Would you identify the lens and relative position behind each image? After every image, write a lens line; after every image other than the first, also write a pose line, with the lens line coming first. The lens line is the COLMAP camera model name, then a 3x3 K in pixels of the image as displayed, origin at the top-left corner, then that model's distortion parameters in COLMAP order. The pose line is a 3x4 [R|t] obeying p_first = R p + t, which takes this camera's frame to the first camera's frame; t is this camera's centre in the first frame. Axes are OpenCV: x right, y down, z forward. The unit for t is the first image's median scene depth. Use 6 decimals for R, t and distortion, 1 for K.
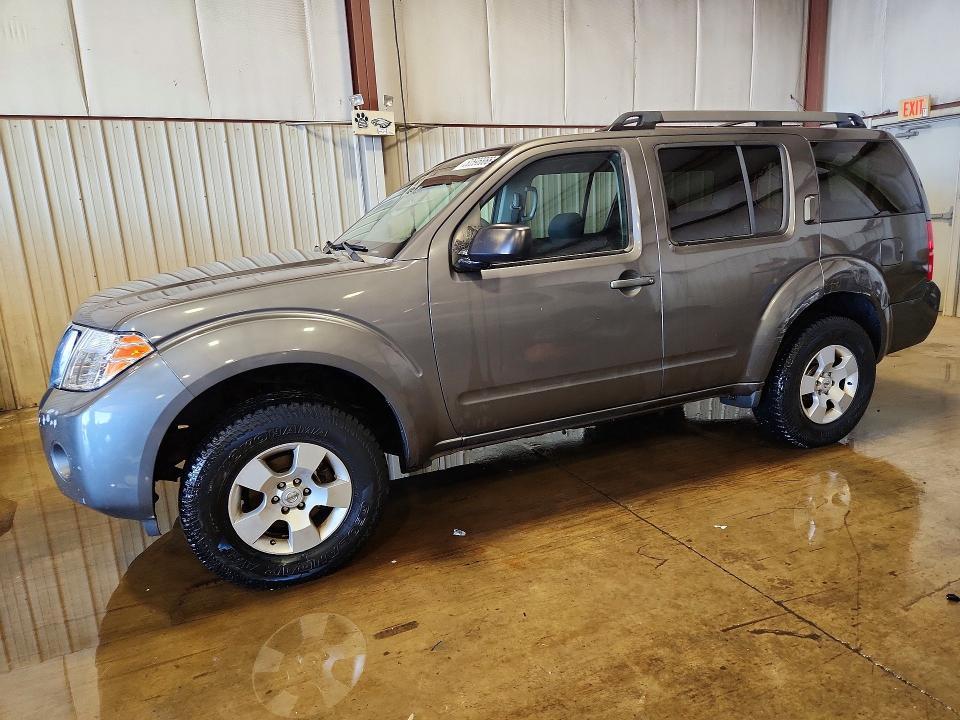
lens RADIAL K [[676.6, 0, 486.7], [0, 676.6, 365.5], [0, 0, 1]] dist [-0.012904, -0.001959]
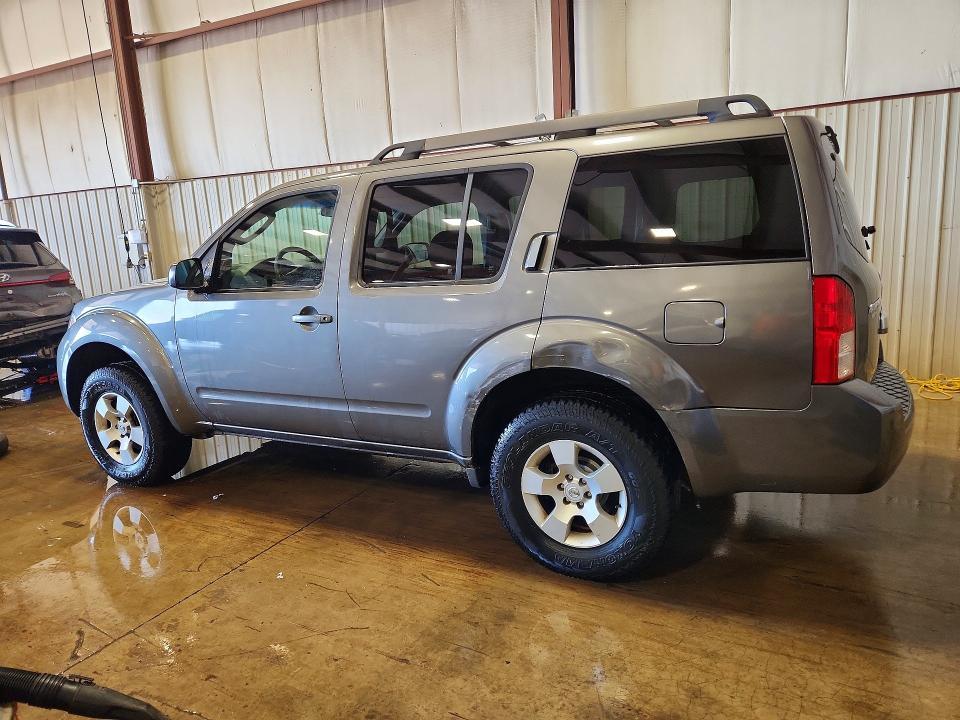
lens RADIAL K [[676.6, 0, 487.5], [0, 676.6, 355.4], [0, 0, 1]] dist [-0.012904, -0.001959]
pose [[0.631262, 0.170174, -0.756669, 1.140294], [-0.162728, 0.982976, 0.085312, -0.194218], [0.758306, 0.069278, 0.648208, 0.530232]]
